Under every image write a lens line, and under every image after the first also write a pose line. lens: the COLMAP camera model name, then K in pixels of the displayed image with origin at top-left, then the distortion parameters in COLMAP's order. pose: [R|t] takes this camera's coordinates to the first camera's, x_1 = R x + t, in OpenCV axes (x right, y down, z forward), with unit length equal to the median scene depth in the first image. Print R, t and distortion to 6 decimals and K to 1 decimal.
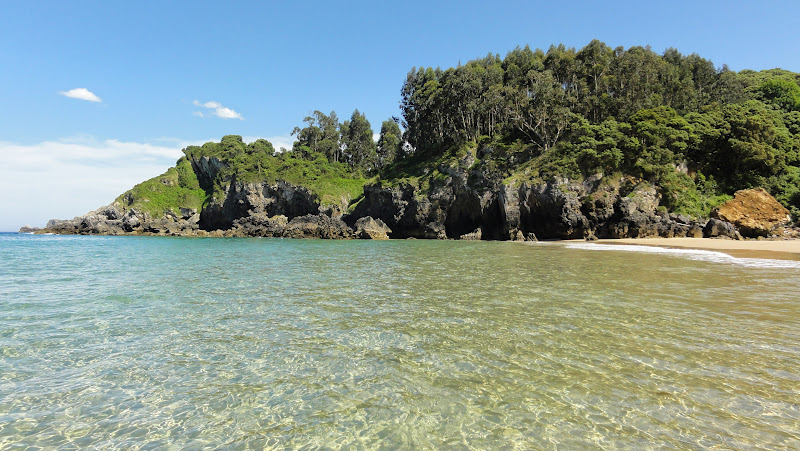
lens RADIAL K [[645.7, 0, 402.2], [0, 645.7, 225.6], [0, 0, 1]] dist [-0.000959, 0.003163]
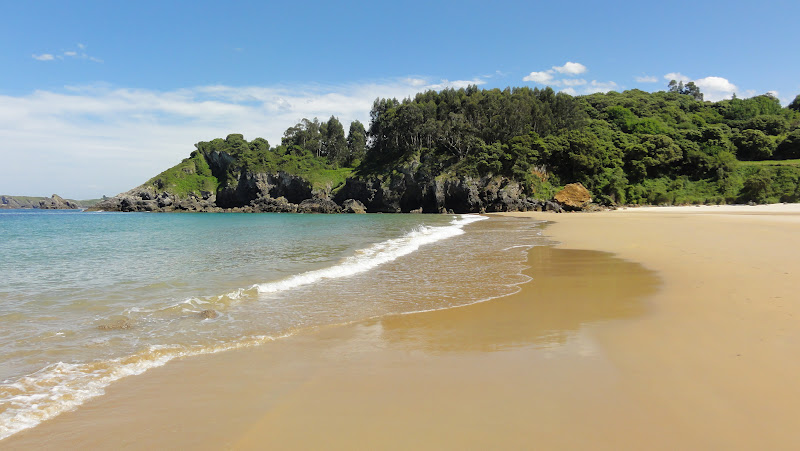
lens RADIAL K [[645.7, 0, 399.8], [0, 645.7, 225.0], [0, 0, 1]] dist [-0.000959, 0.003163]
pose [[0.997607, -0.009153, 0.068533, -0.045221], [0.006336, 0.999130, 0.041212, -0.015674], [-0.068850, -0.040679, 0.996797, -0.590959]]
